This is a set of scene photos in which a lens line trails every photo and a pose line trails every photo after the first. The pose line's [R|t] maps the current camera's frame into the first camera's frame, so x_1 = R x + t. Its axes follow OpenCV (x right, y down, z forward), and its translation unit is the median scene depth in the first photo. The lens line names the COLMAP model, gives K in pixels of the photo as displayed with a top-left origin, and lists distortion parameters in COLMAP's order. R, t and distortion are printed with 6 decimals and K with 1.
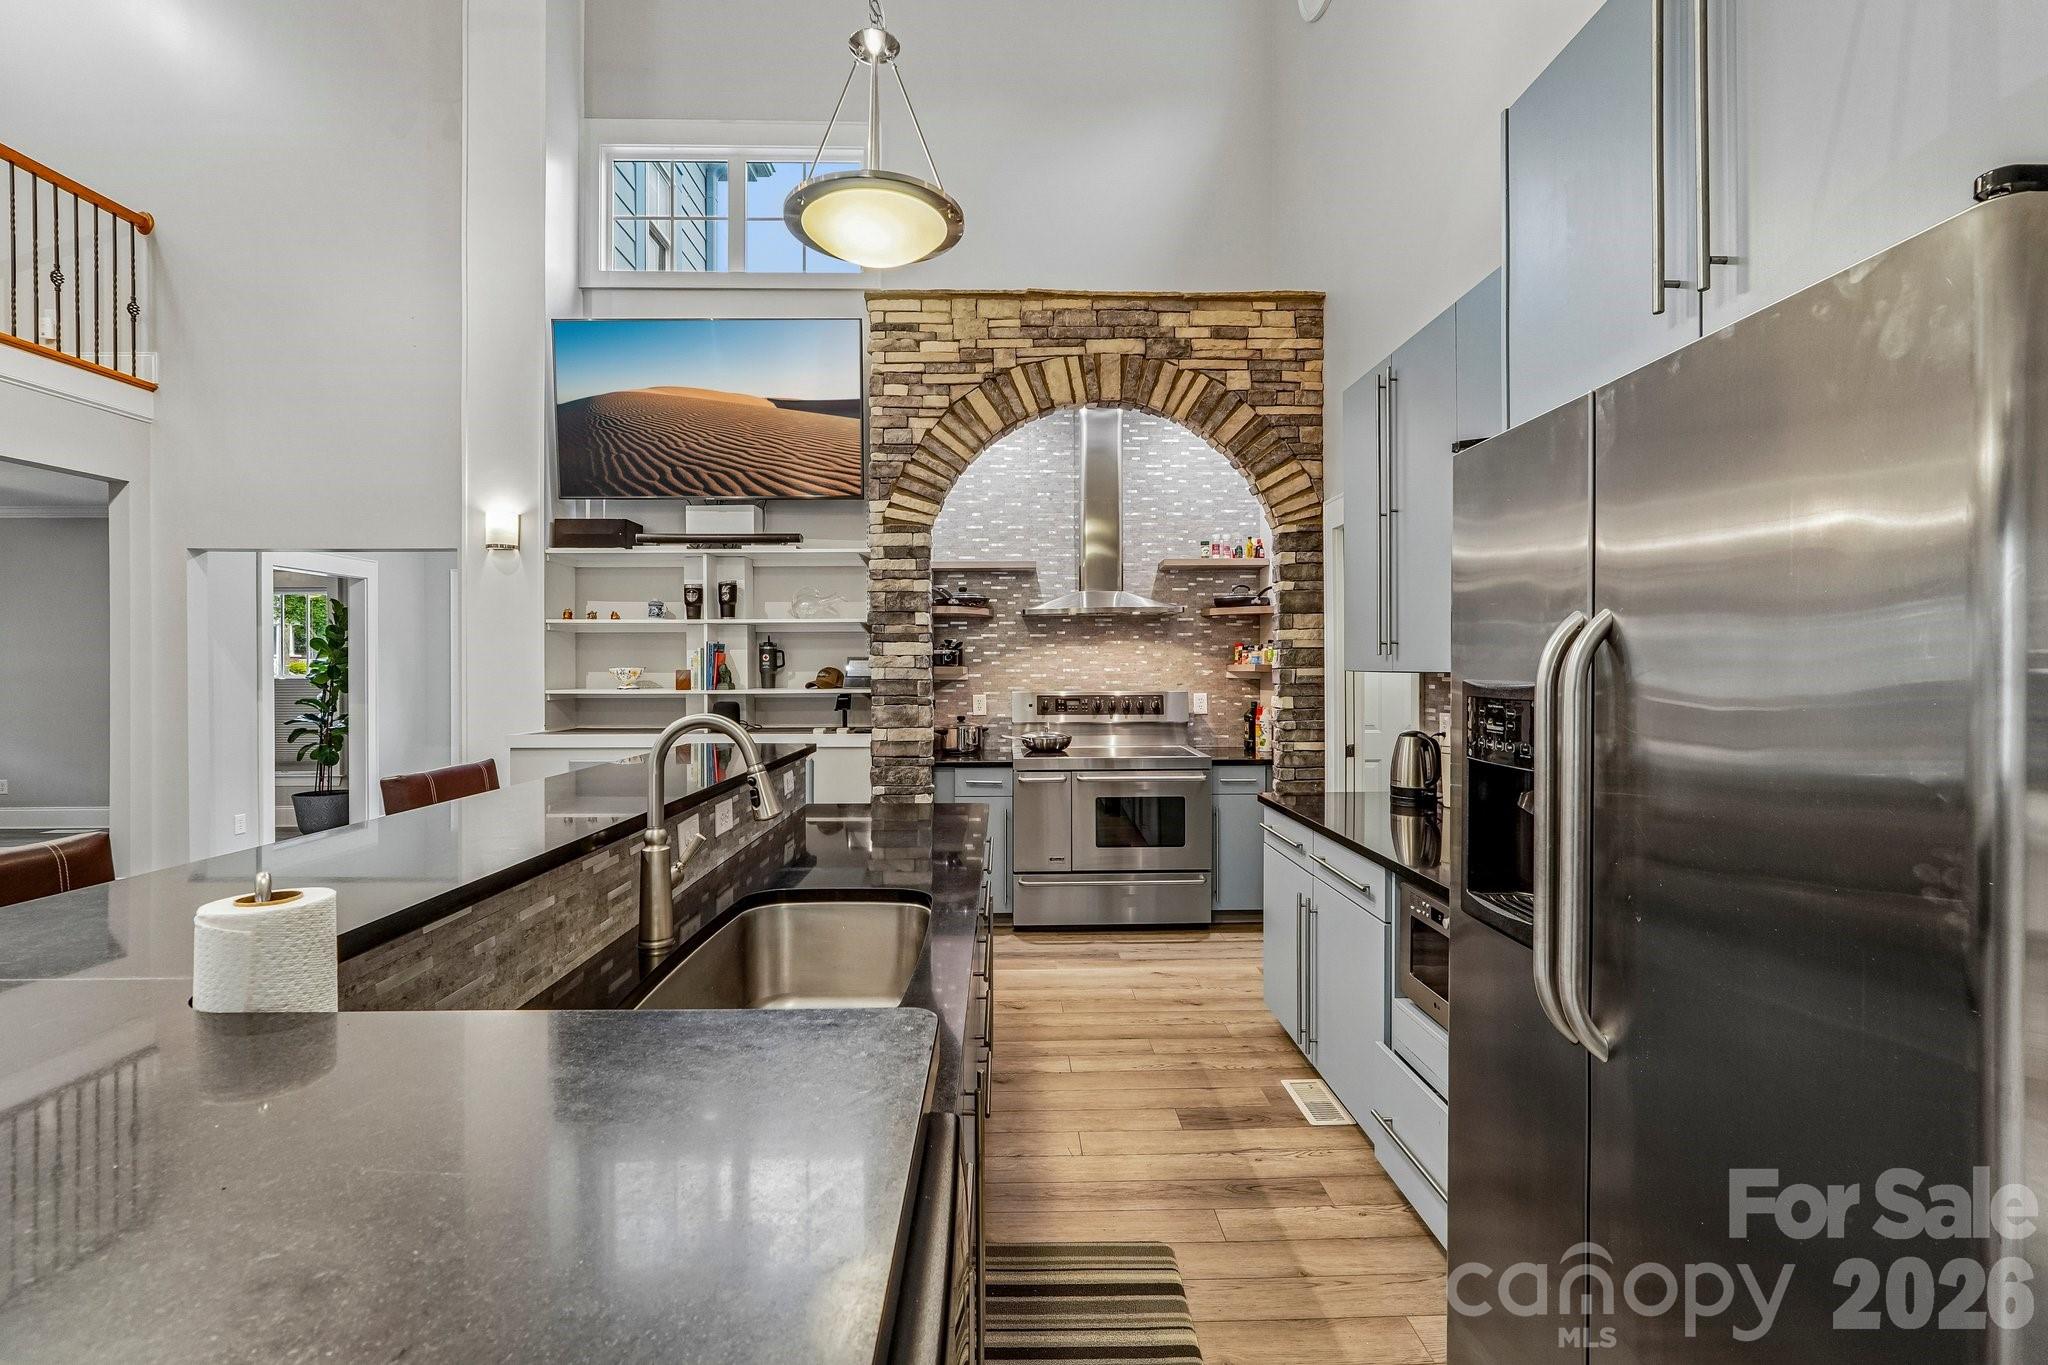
lens RADIAL K [[890.0, 0, 1026.5], [0, 890.0, 670.4], [0, 0, 1]] dist [-0.014959, 0.007106]
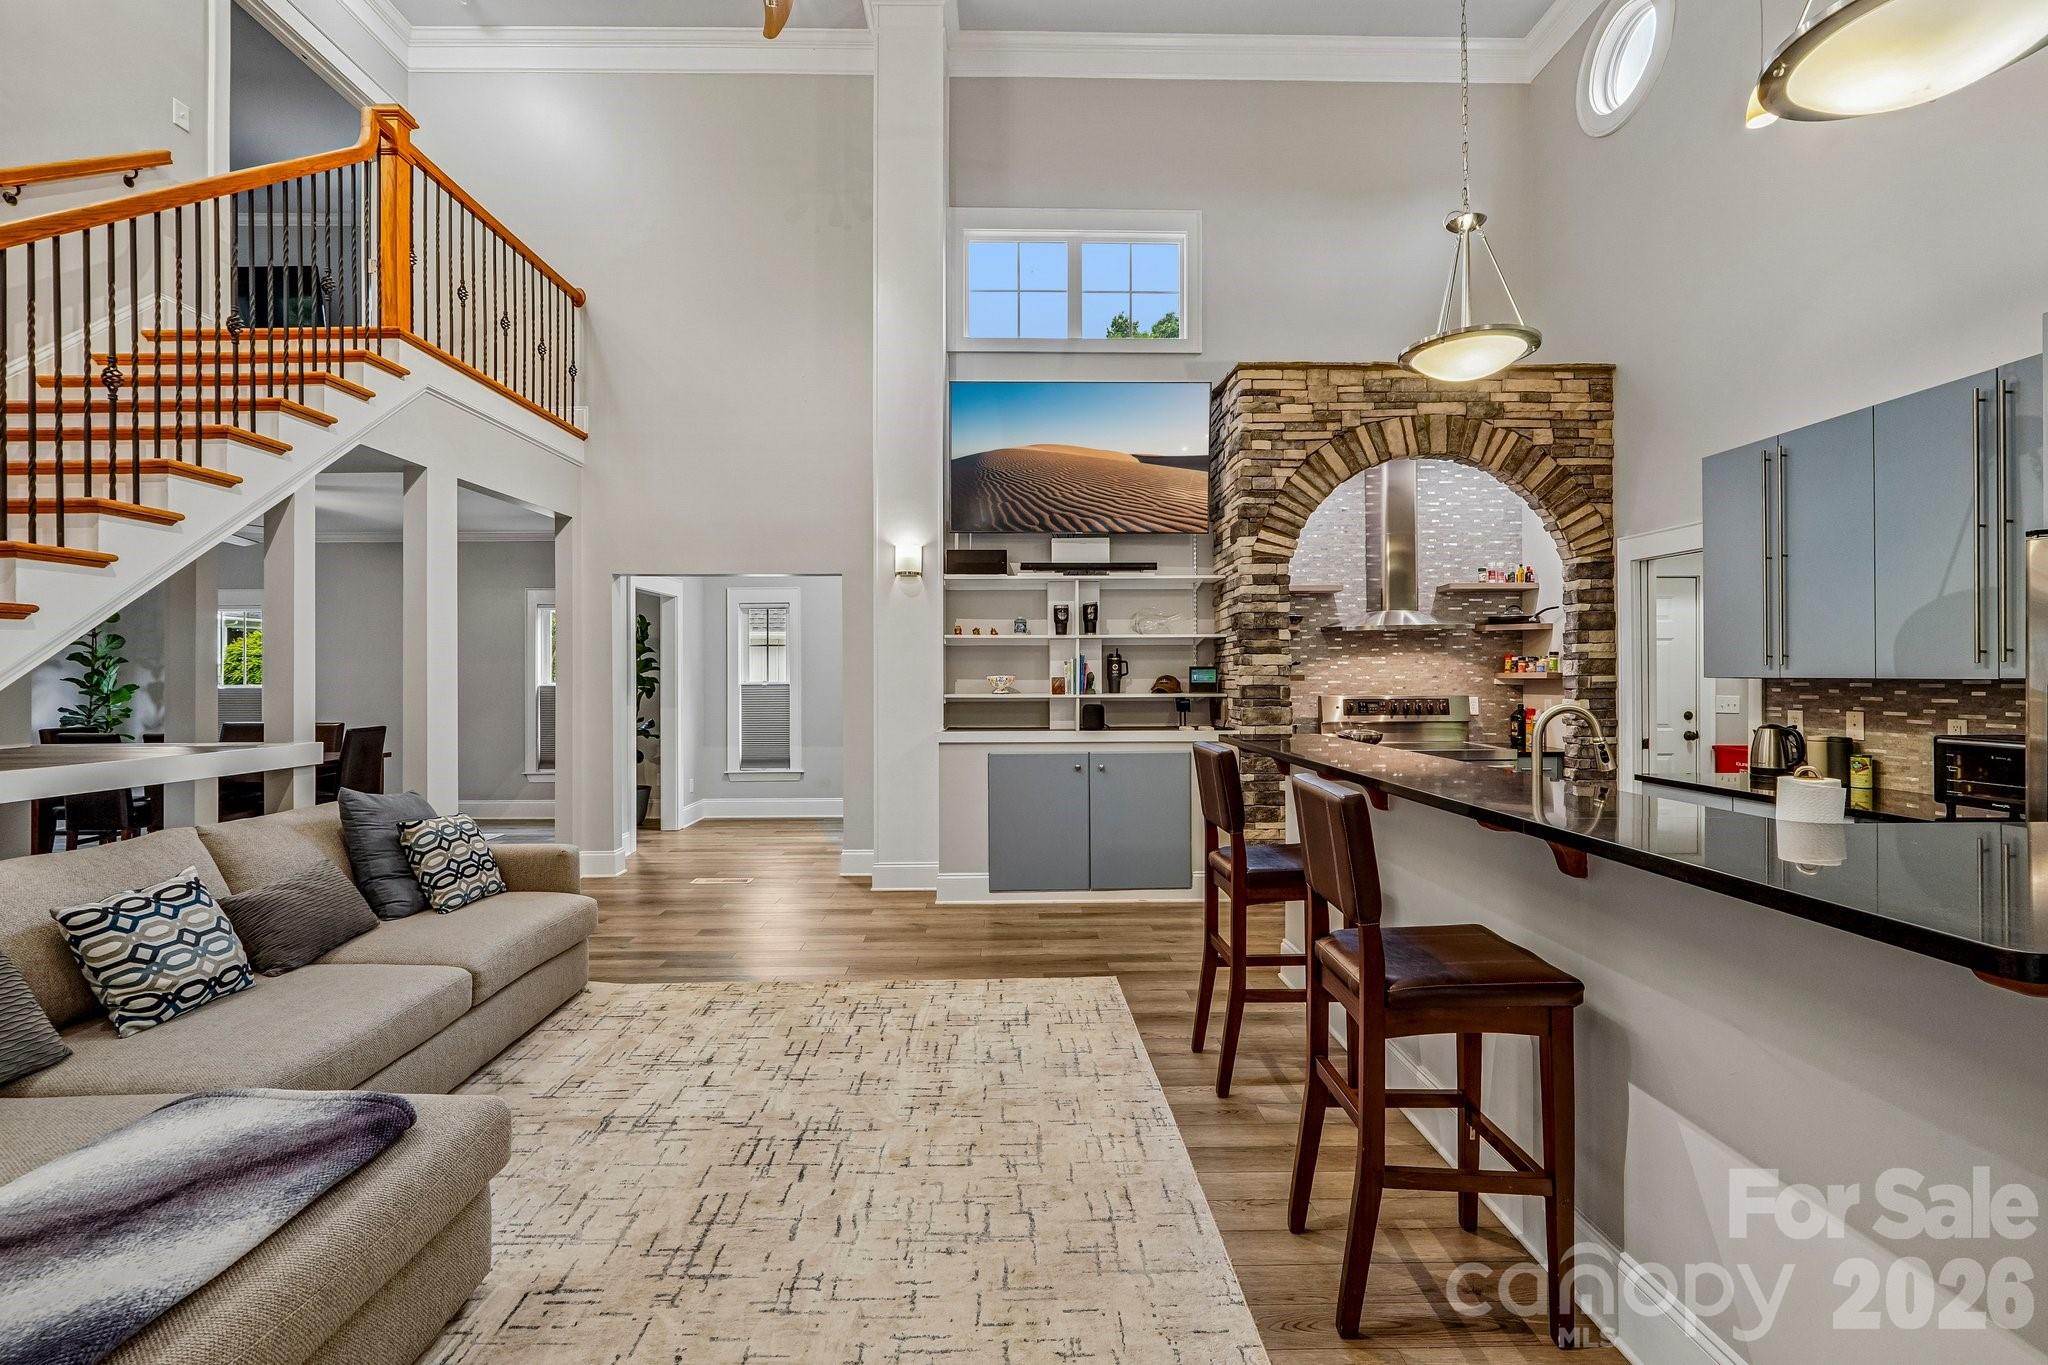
lens RADIAL K [[881.4, 0, 1027.0], [0, 881.4, 673.0], [0, 0, 1]] dist [-0.009458, 0.000140]
pose [[1.000000, -0.000703, 0.000297, -0.461522], [0.000705, 0.999977, -0.006809, 0.001632], [-0.000292, 0.006809, 0.999977, -0.189172]]
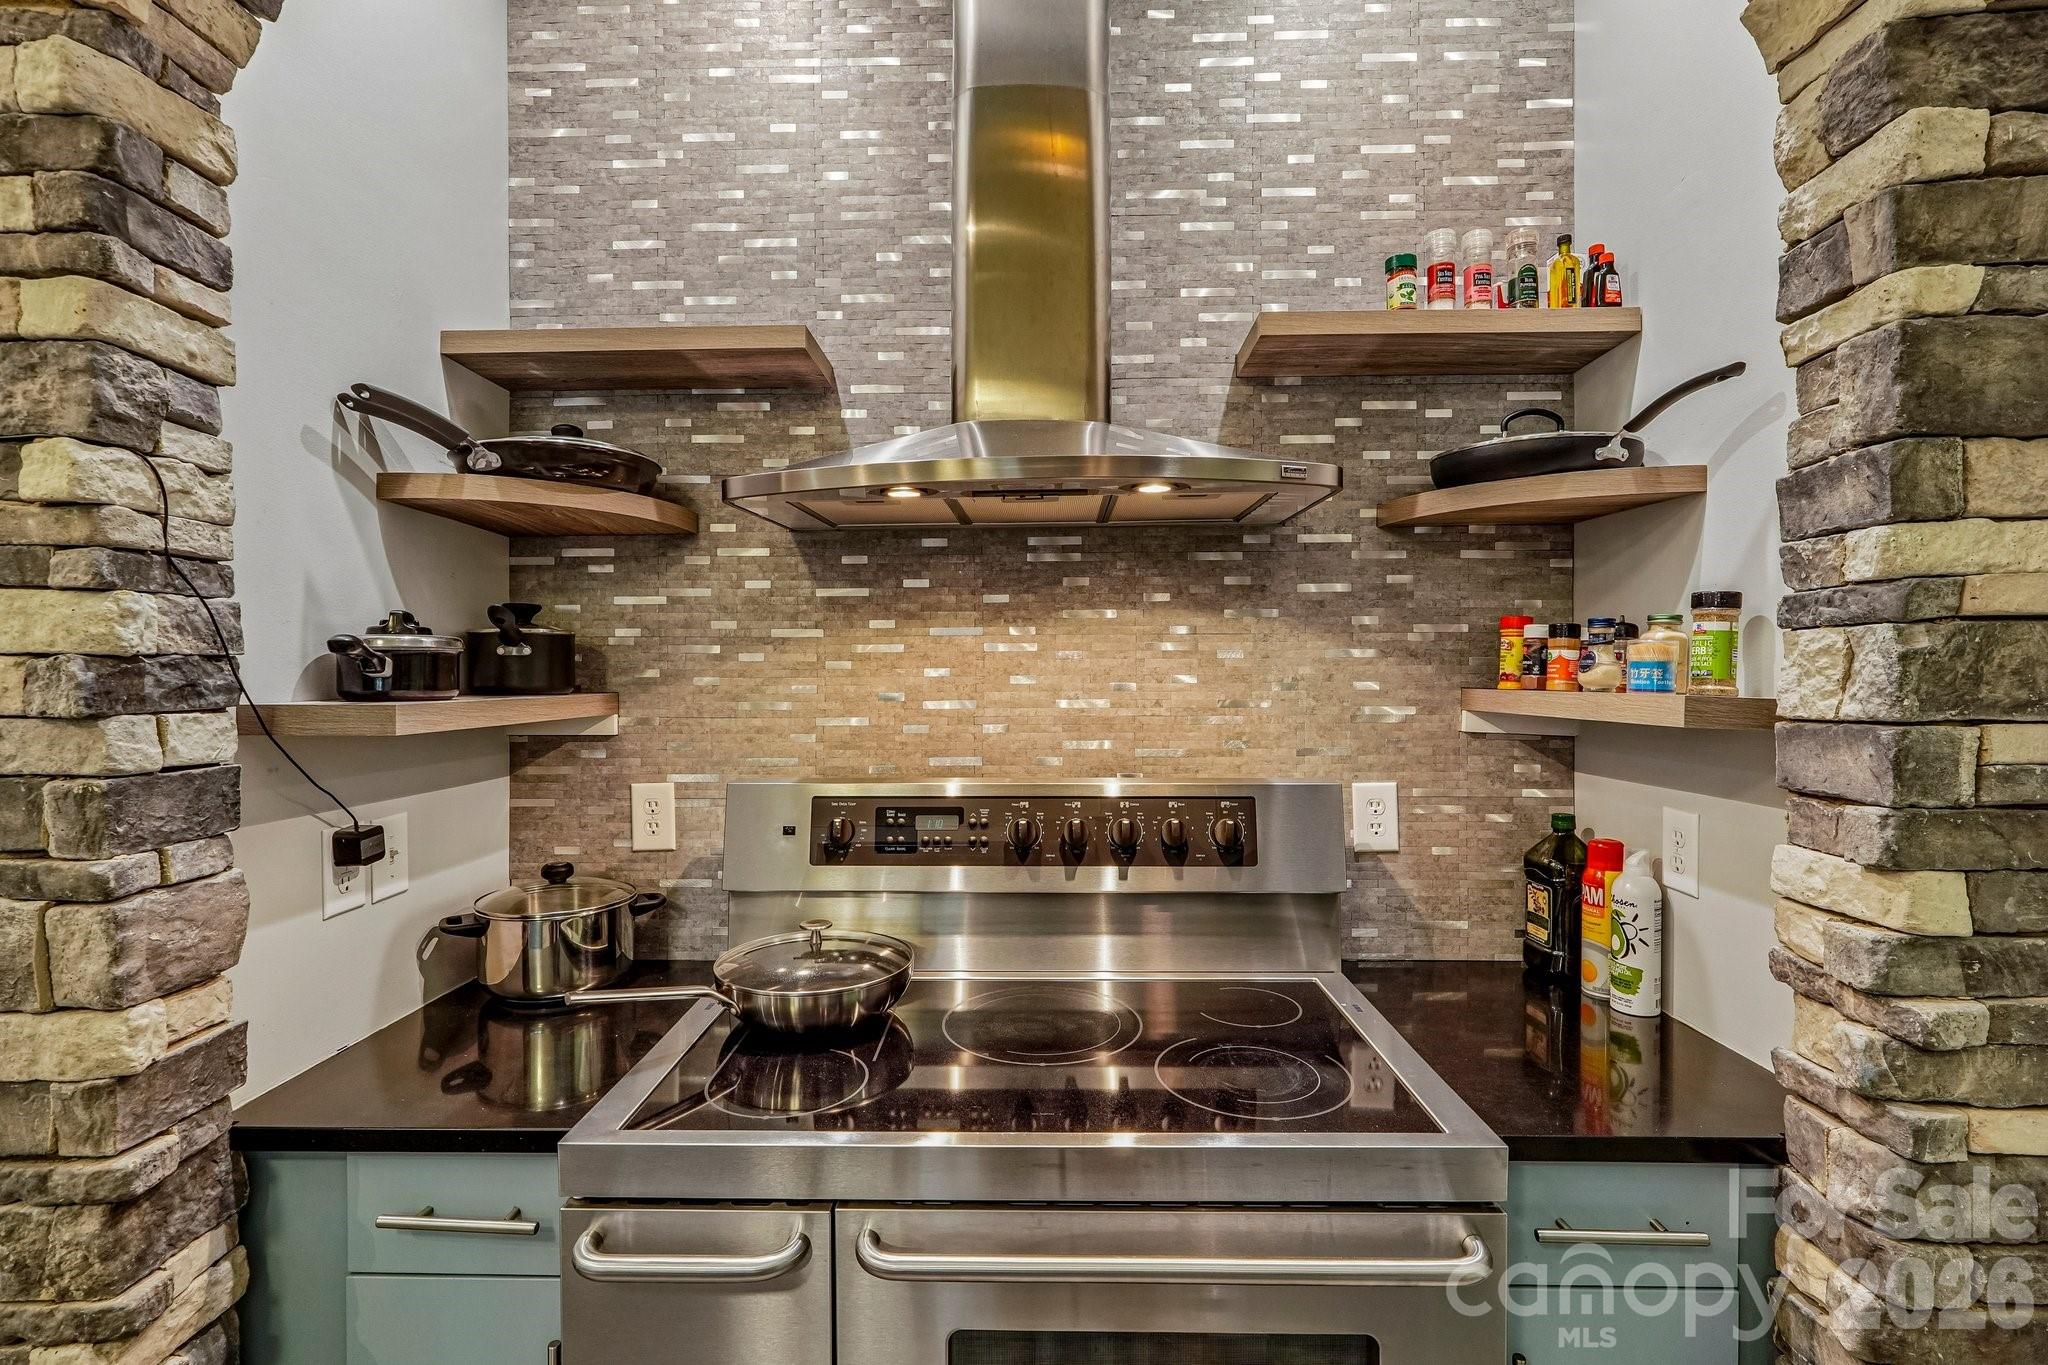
lens RADIAL K [[950.8, 0, 1030.5], [0, 950.8, 675.4], [0, 0, 1]] dist [-0.003377, 0.000189]
pose [[0.999237, 0.000596, -0.039061, 0.106776], [-0.000540, 0.999999, 0.001441, -0.012840], [0.039062, -0.001419, 0.999236, 0.788706]]
